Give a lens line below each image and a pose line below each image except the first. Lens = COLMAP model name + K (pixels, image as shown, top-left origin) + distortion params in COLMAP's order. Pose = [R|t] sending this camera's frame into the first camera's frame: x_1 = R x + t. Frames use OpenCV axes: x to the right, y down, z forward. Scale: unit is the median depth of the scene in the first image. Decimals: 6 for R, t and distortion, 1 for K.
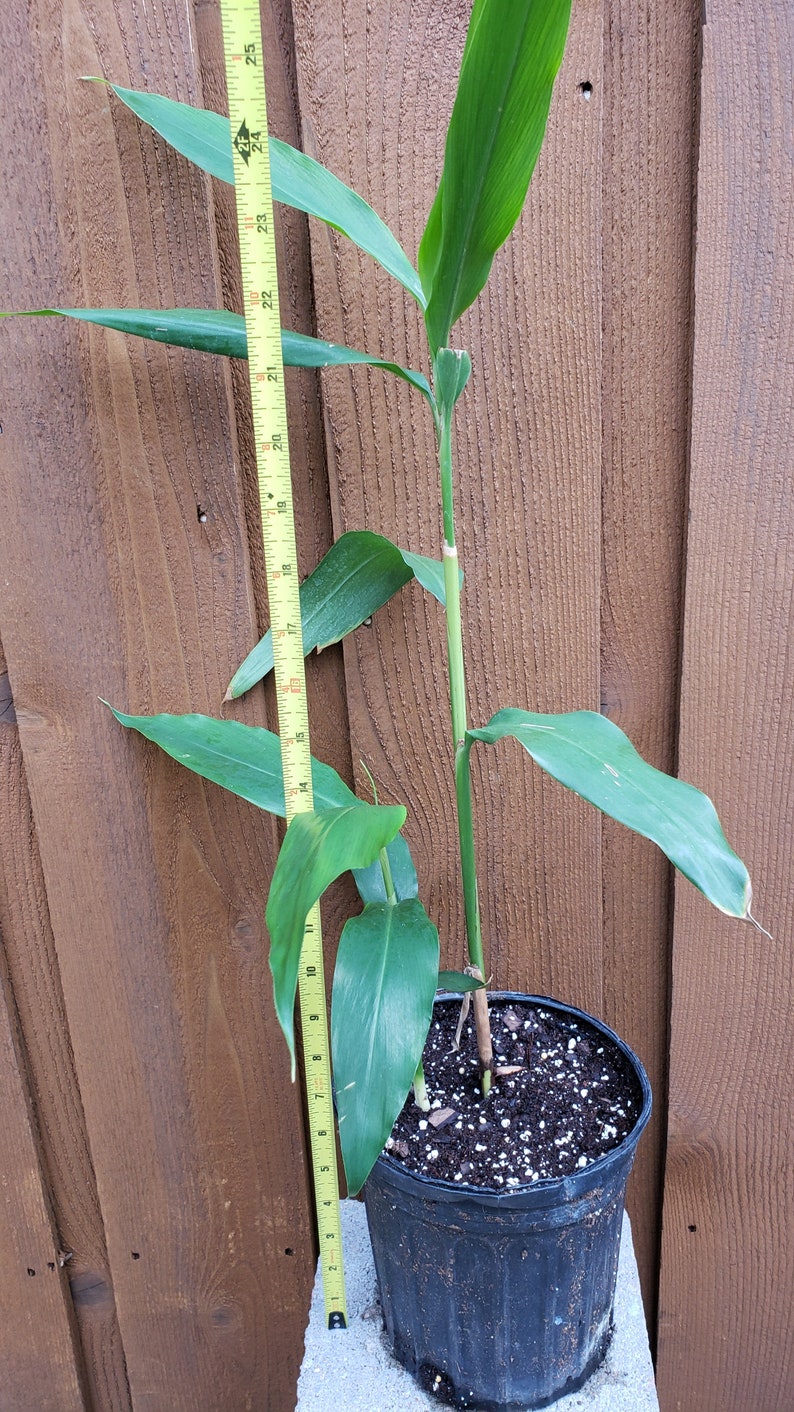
lens RADIAL K [[1168.8, 0, 372.0], [0, 1168.8, 741.2], [0, 0, 1]] dist [0.022916, 0.013573]
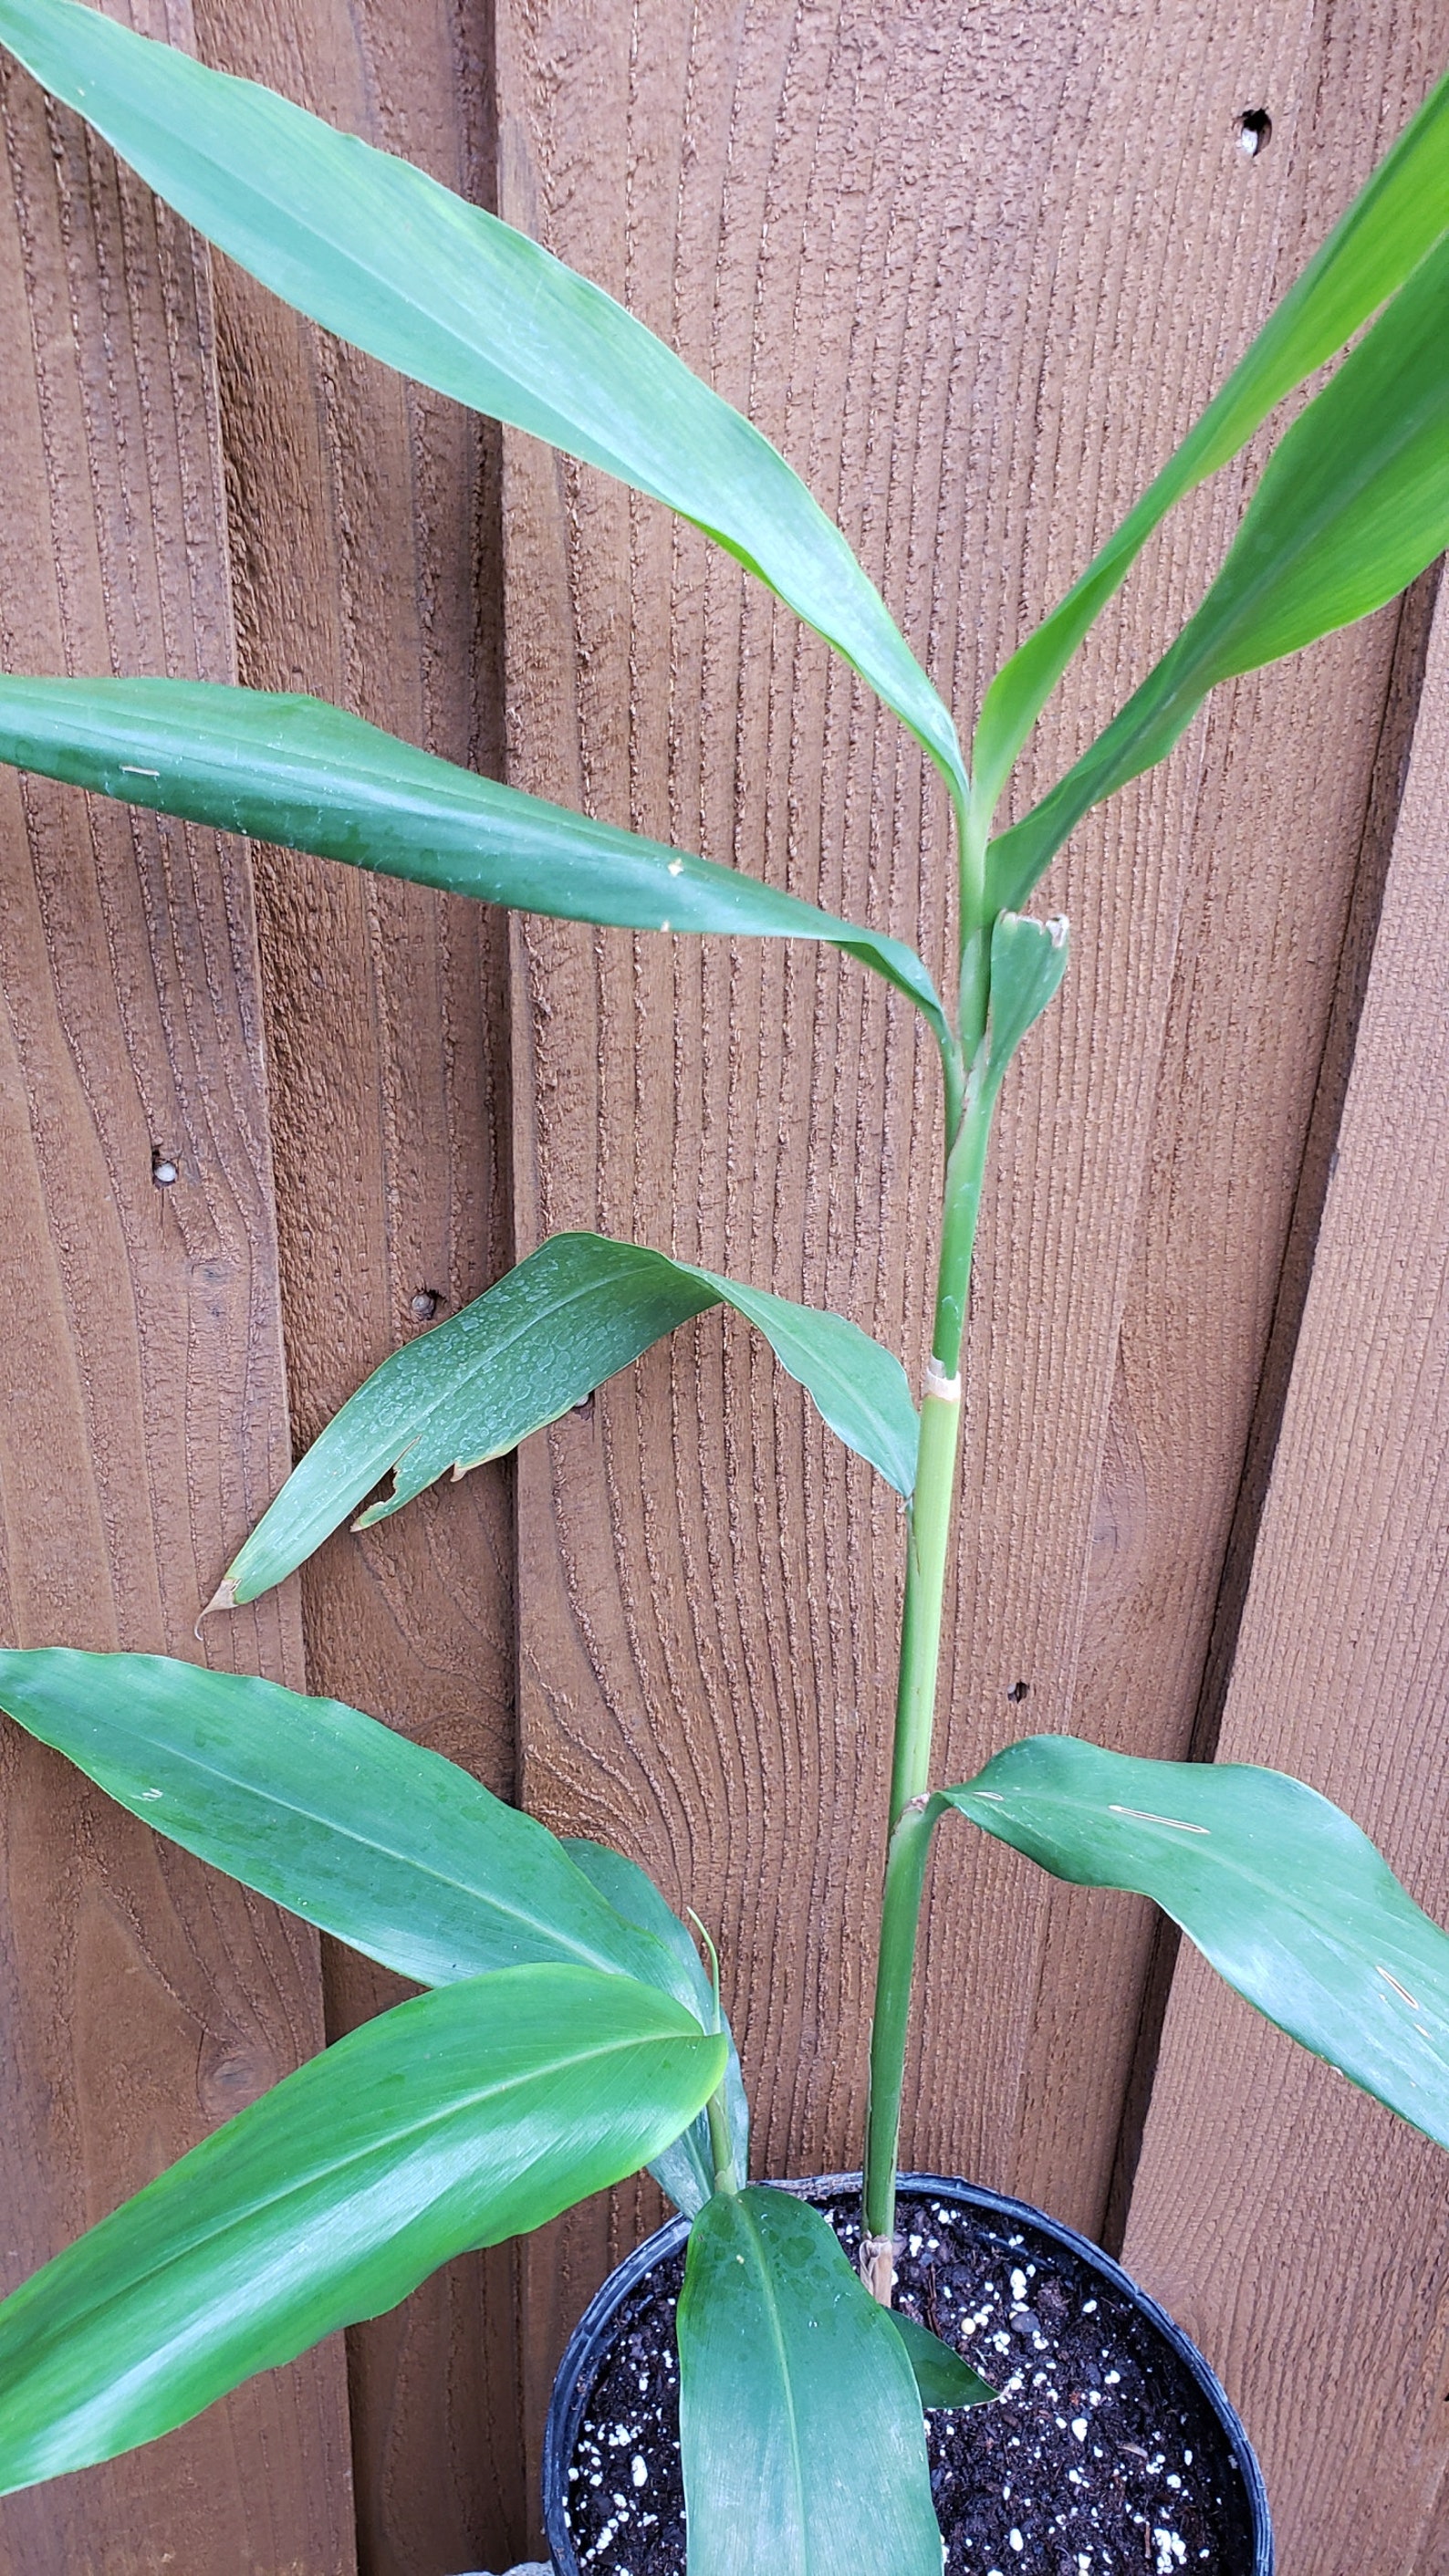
lens RADIAL K [[2132.3, 0, 678.8], [0, 2132.3, 1352.1], [0, 0, 1]] dist [0.022916, 0.013573]
pose [[0.961174, -0.044190, 0.272383, -0.178939], [0.004914, 0.989679, 0.143221, -0.235898], [-0.275901, -0.136322, 0.951470, 0.303412]]
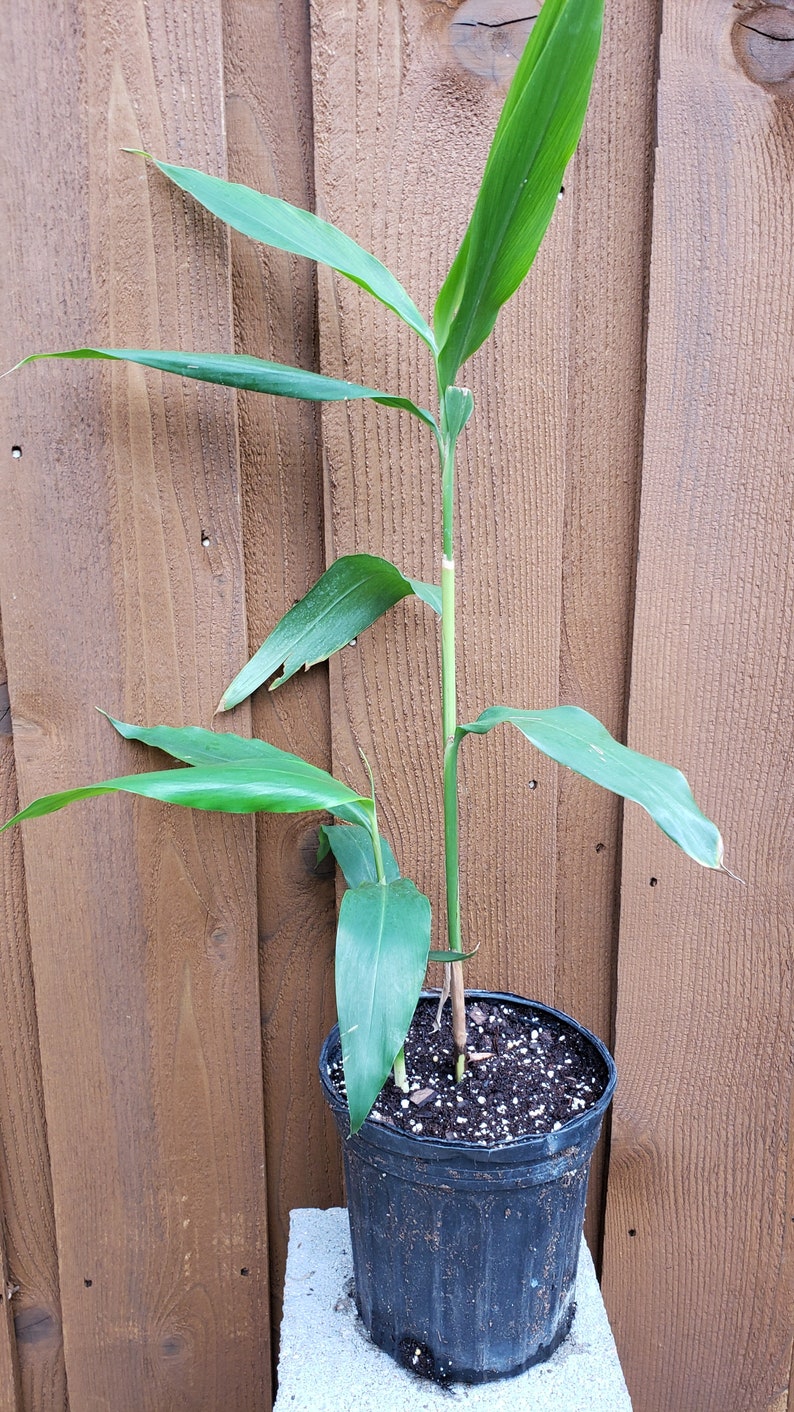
lens RADIAL K [[1176.3, 0, 375.4], [0, 1176.3, 743.7], [0, 0, 1]] dist [0.068653, -0.101015]
pose [[0.992996, 0.022447, 0.115999, -0.113399], [-0.010606, 0.994758, -0.101702, 0.109331], [-0.117674, 0.099760, 0.988029, -0.091218]]
